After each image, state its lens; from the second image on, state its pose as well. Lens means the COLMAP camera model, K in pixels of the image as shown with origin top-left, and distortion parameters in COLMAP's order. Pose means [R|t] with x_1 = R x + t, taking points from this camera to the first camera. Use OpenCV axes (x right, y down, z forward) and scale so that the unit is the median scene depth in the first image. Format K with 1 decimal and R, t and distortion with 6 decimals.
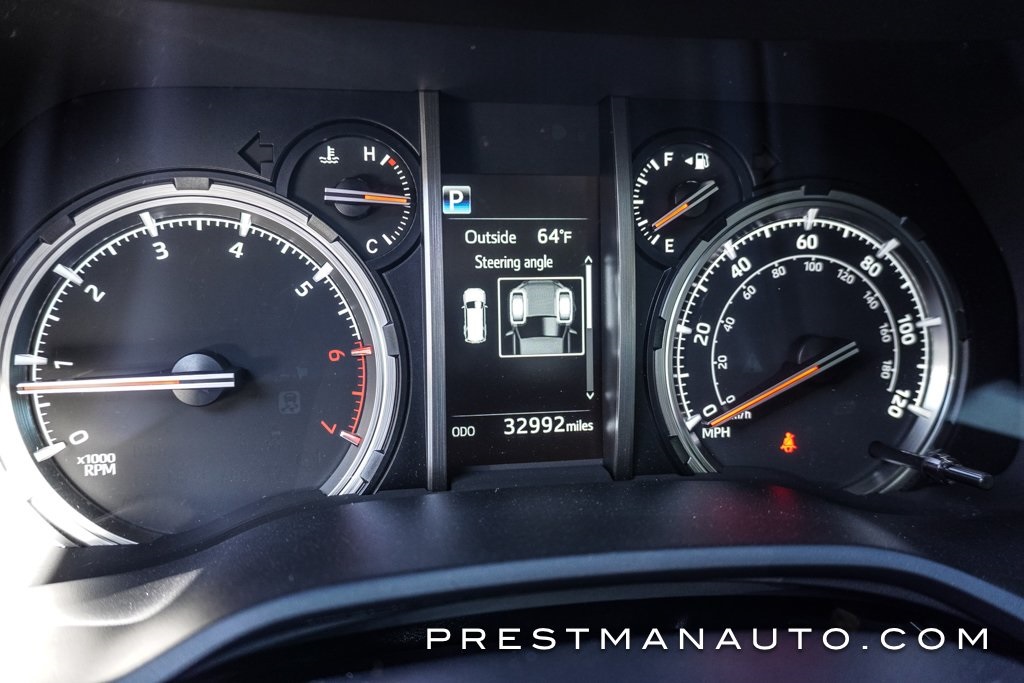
lens RADIAL K [[773.6, 0, 512.0], [0, 773.6, 341.5], [0, 0, 1]] dist [-0.030616, 0.000482]
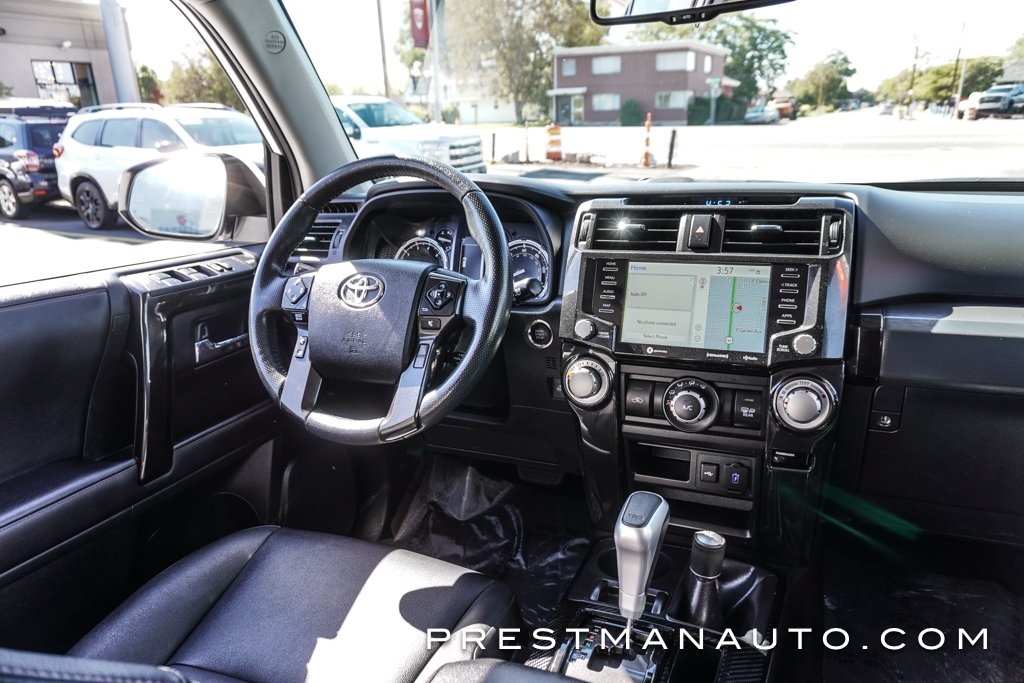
lens RADIAL K [[684.6, 0, 512.0], [0, 684.6, 341.5], [0, 0, 1]] dist [-0.046926, 0.036313]
pose [[0.823864, 0.084654, -0.560430, 2.922356], [-0.148671, 0.986438, -0.069551, 0.788493], [0.546942, 0.140621, 0.825276, -2.655892]]
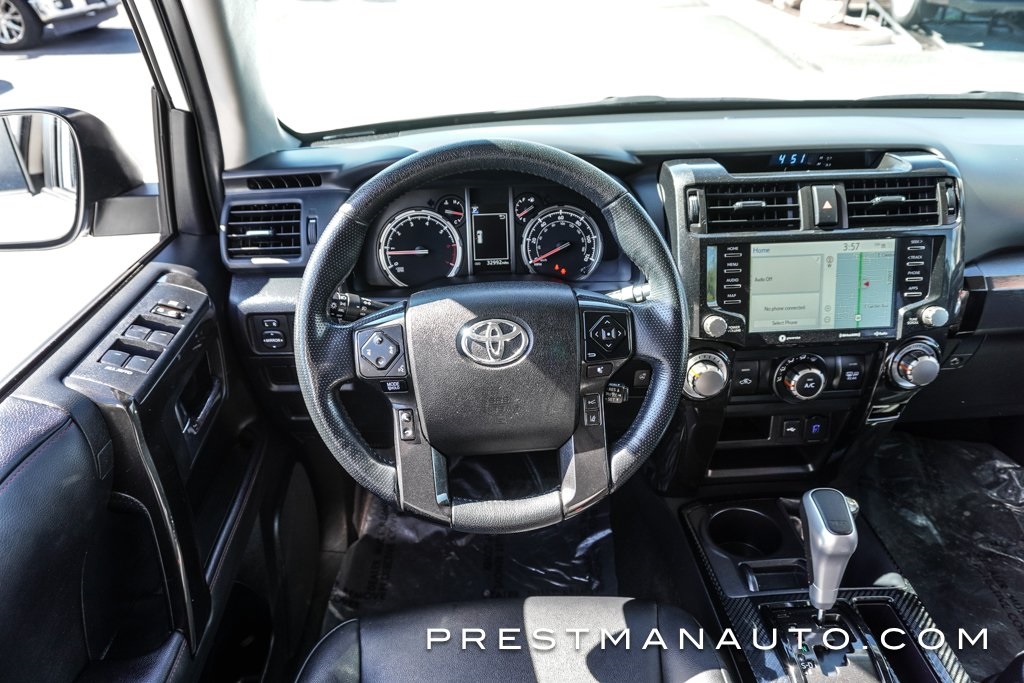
lens RADIAL K [[684.6, 0, 512.0], [0, 684.6, 341.5], [0, 0, 1]] dist [-0.046926, 0.036313]
pose [[0.990317, 0.011039, -0.138387, 0.662135], [0.008539, 0.990103, 0.140086, 0.011252], [0.138563, -0.139911, 0.980421, -2.791909]]
